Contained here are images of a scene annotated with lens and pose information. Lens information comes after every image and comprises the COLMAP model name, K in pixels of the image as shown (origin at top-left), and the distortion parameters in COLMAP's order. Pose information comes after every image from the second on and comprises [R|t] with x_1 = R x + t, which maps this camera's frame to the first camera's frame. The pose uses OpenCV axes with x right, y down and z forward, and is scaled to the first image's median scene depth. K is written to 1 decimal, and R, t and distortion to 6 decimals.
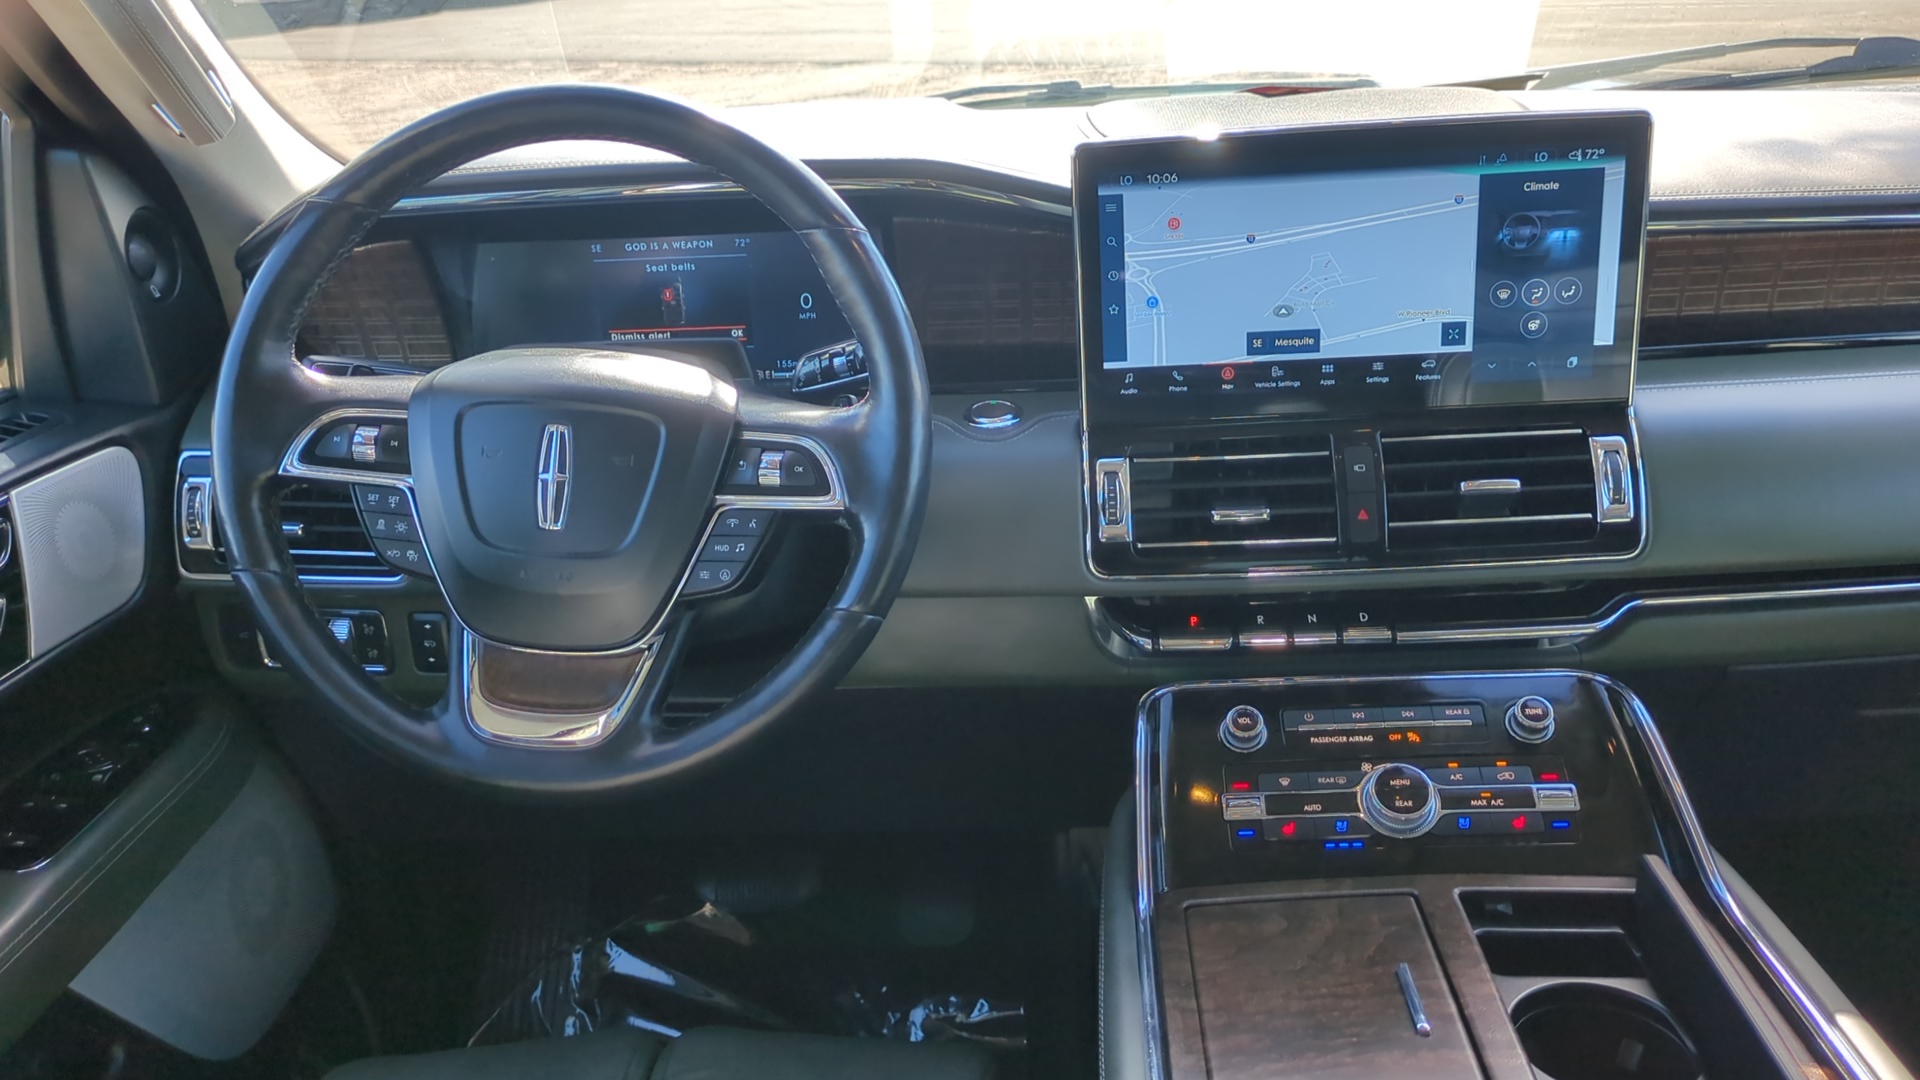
lens RADIAL K [[1670.3, 0, 973.6], [0, 1670.3, 540.6], [0, 0, 1]] dist [0.072699, -0.087472]
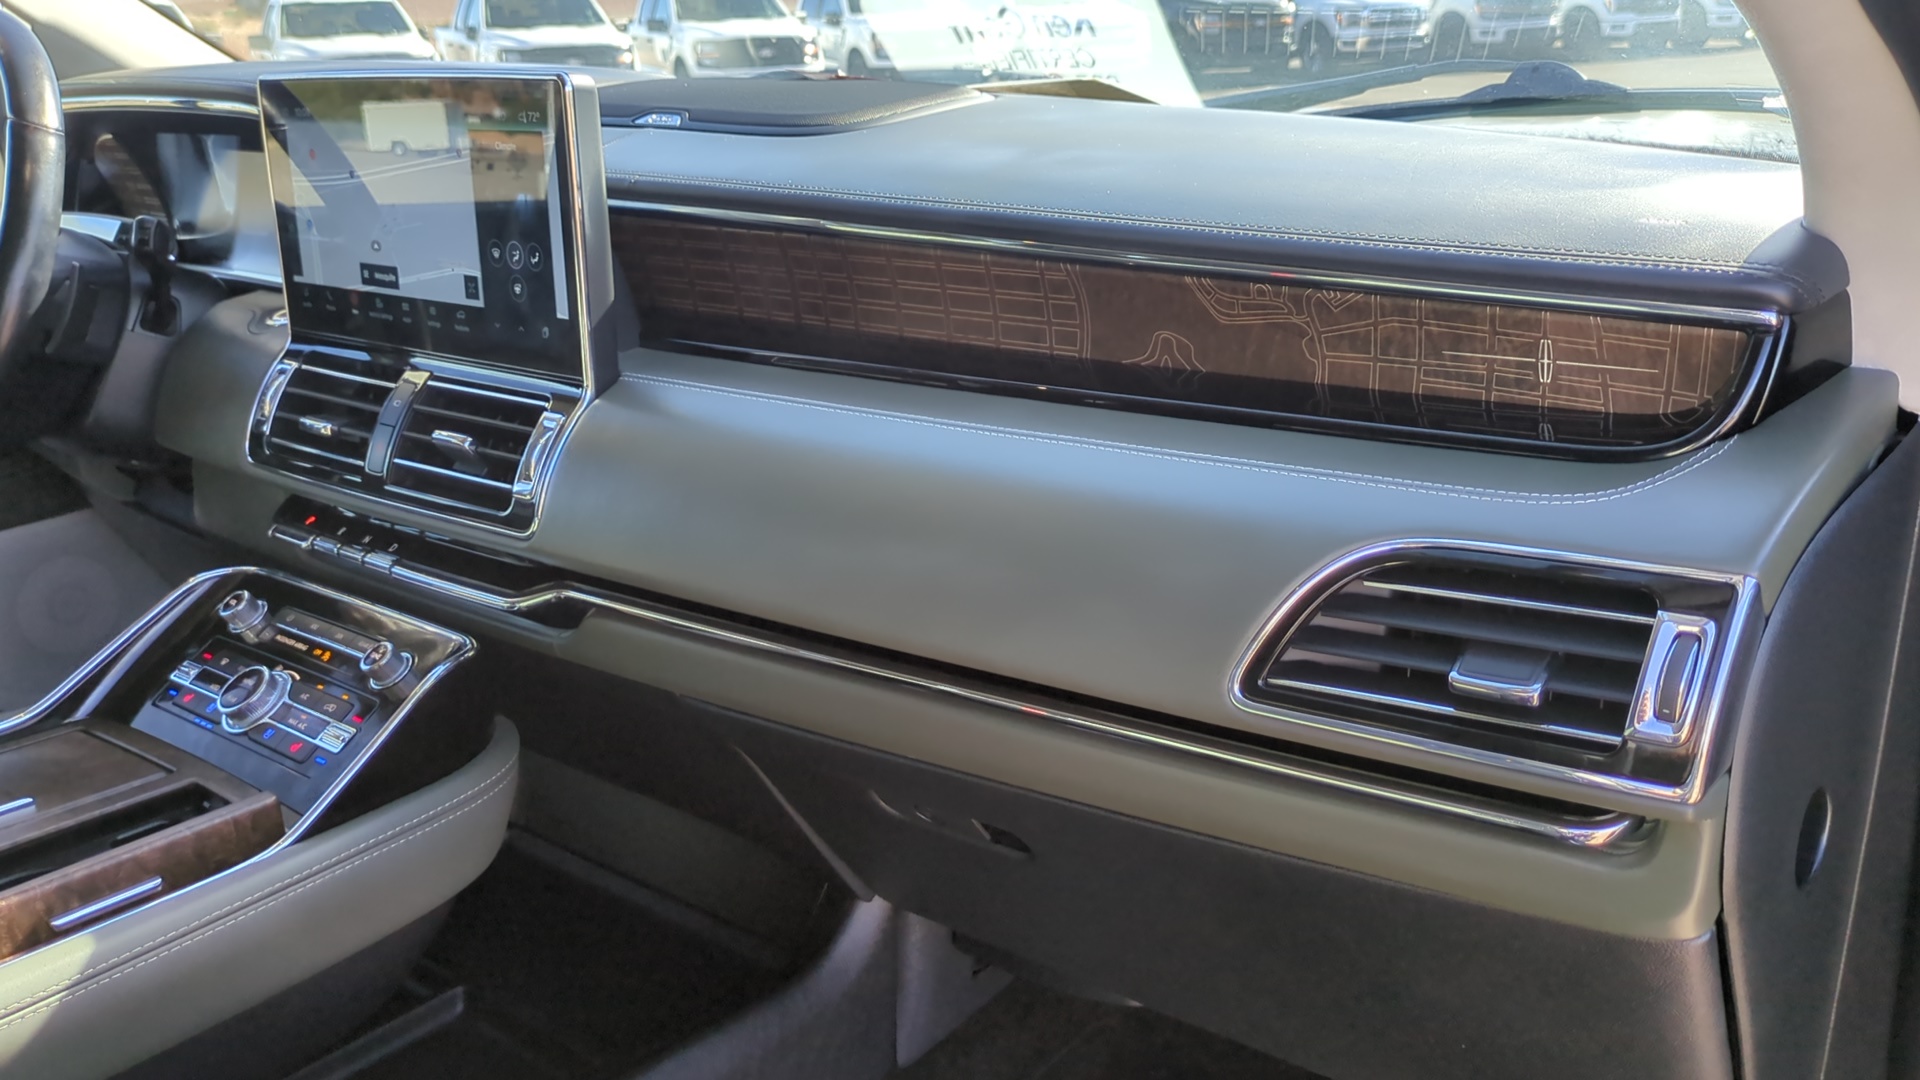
lens RADIAL K [[1670.3, 0, 966.7], [0, 1670.3, 538.5], [0, 0, 1]] dist [0.072699, -0.087472]
pose [[0.779253, 0.209409, -0.590688, 1.143703], [-0.230515, 0.972223, 0.040567, -0.085601], [0.582776, 0.104551, 0.805879, 0.373115]]
